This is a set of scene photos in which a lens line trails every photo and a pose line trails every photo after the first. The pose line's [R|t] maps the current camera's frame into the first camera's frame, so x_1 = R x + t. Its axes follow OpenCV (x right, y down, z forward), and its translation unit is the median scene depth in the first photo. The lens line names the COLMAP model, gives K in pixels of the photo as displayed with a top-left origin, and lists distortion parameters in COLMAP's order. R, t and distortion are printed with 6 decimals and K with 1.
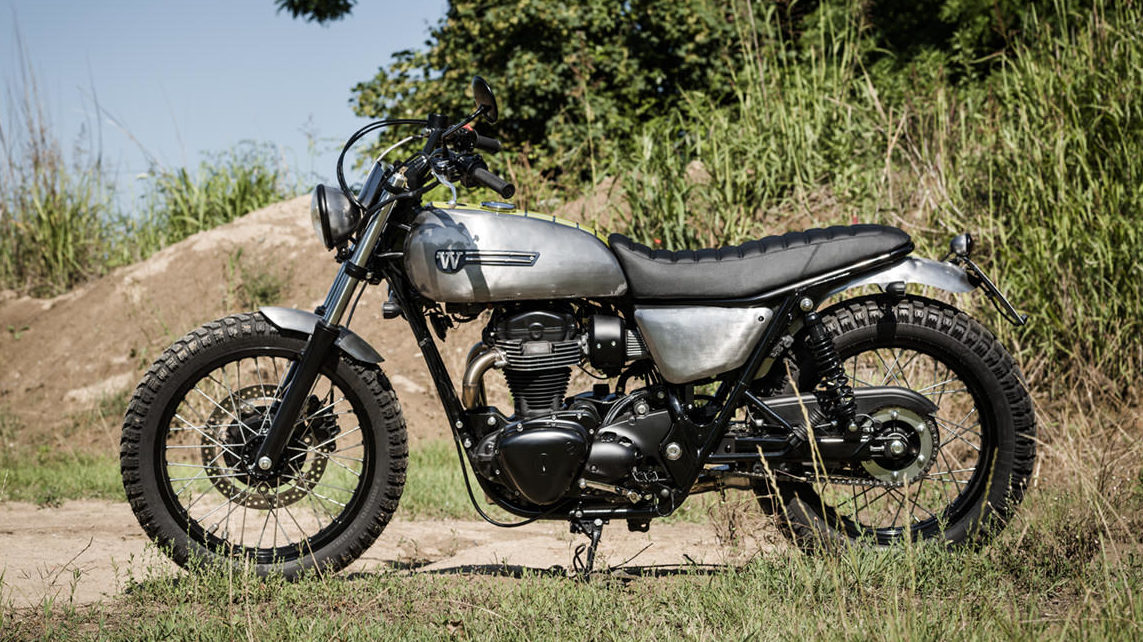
lens RADIAL K [[3157.1, 0, 571.5], [0, 3157.1, 321.0], [0, 0, 1]] dist [0.058643, 0.077256]
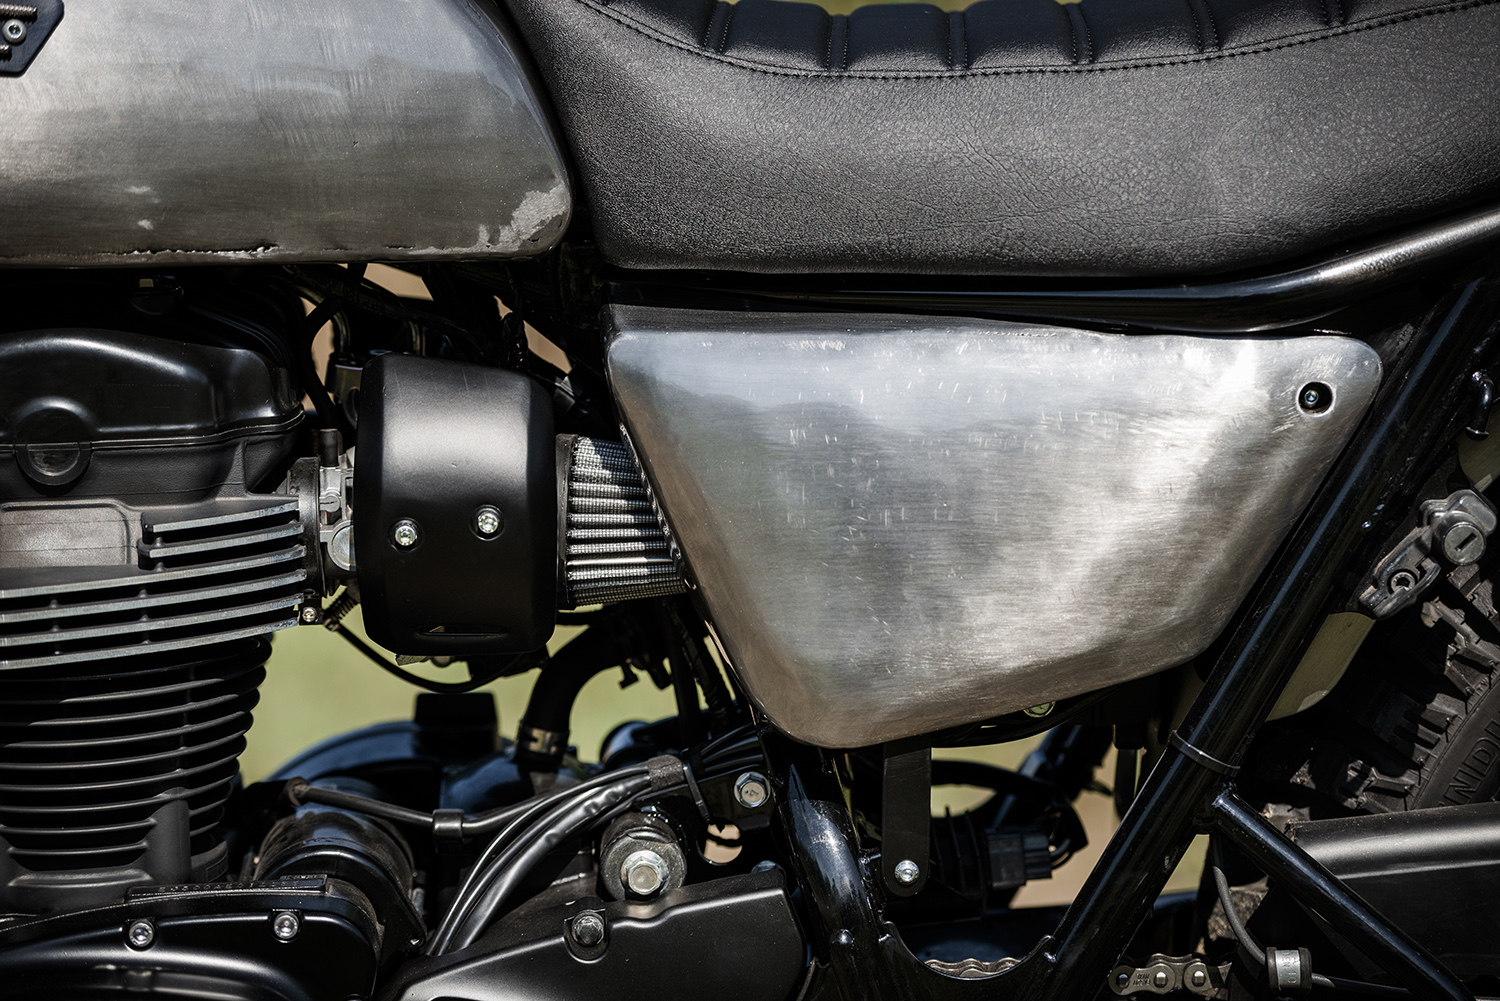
lens RADIAL K [[5062.9, 0, 750.0], [0, 5062.9, 500.5], [0, 0, 1]] dist [0.481306, 0.702287]
pose [[0.999861, 0.015680, 0.005744, 0.026434], [-0.016036, 0.997548, 0.068130, -0.013843], [-0.004662, -0.068212, 0.997660, 0.707015]]
